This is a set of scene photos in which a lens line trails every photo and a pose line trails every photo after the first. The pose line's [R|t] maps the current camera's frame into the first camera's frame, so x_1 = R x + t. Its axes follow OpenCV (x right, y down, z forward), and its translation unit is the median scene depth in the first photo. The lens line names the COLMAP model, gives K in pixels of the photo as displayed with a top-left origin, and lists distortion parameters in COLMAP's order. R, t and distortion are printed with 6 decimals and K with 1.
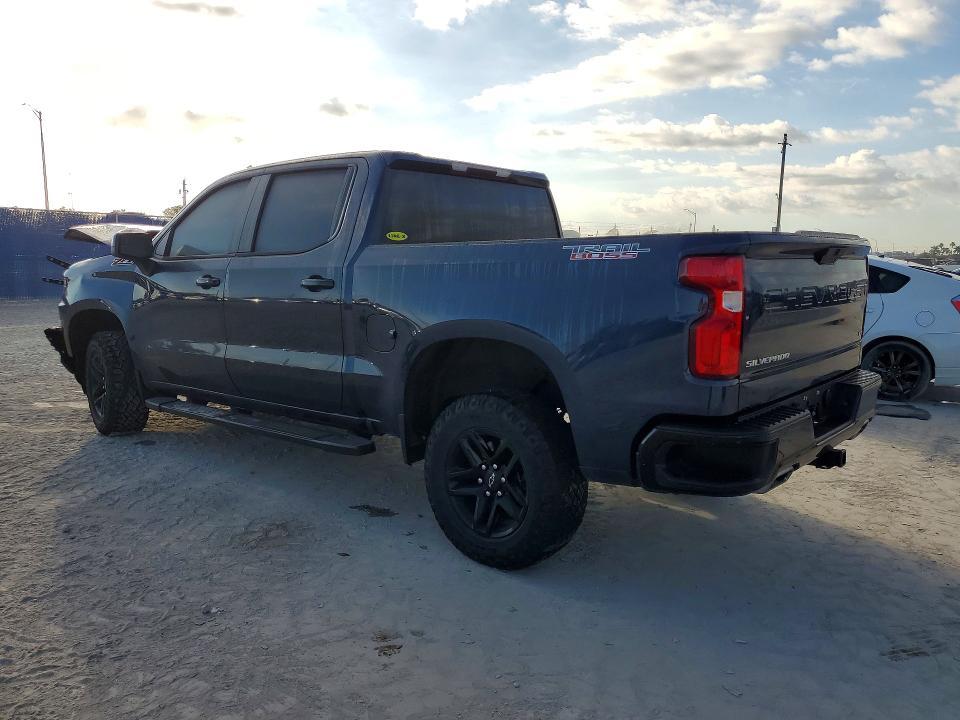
lens RADIAL K [[799.8, 0, 480.0], [0, 799.8, 360.0], [0, 0, 1]] dist [-0.006829, -0.014113]
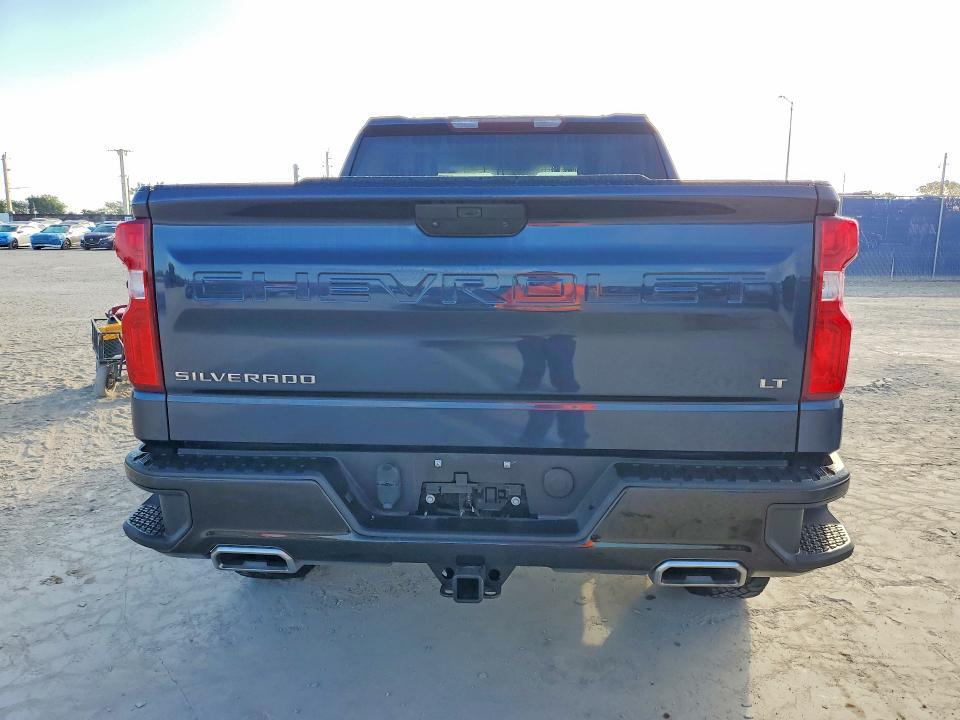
lens RADIAL K [[799.8, 0, 480.0], [0, 799.8, 360.0], [0, 0, 1]] dist [-0.006829, -0.014113]
pose [[0.562715, 0.134945, -0.815562, 0.700283], [-0.103482, 0.990324, 0.092462, -0.072477], [0.820149, 0.032367, 0.571234, 0.532226]]
